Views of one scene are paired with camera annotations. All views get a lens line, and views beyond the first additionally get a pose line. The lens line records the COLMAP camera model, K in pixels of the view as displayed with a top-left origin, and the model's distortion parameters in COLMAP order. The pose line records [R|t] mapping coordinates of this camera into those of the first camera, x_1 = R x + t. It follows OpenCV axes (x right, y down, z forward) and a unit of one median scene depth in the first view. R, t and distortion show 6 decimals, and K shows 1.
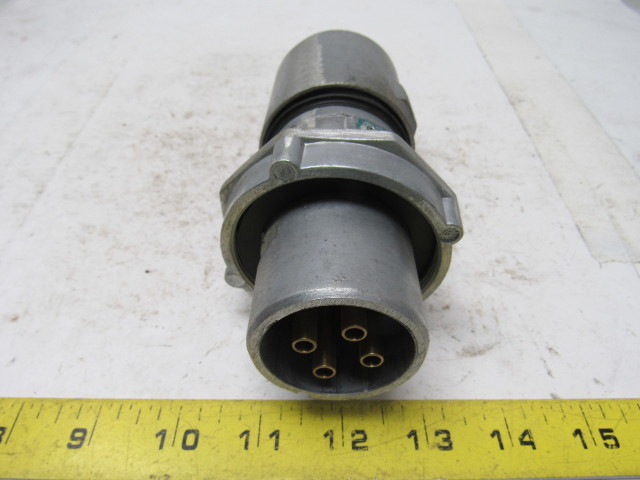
lens RADIAL K [[448.9, 0, 320.6], [0, 448.9, 239.2], [0, 0, 1]] dist [-0.032853, -0.000313]
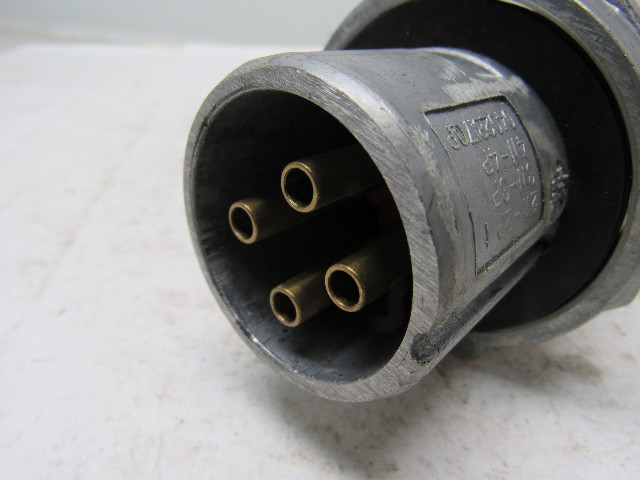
lens RADIAL K [[448.9, 0, 317.9], [0, 448.9, 244.5], [0, 0, 1]] dist [-0.032853, -0.000313]
pose [[0.994462, -0.018593, 0.103442, -0.351447], [0.041484, 0.973755, -0.223788, 0.034807], [-0.096566, 0.226839, 0.969133, 0.392232]]
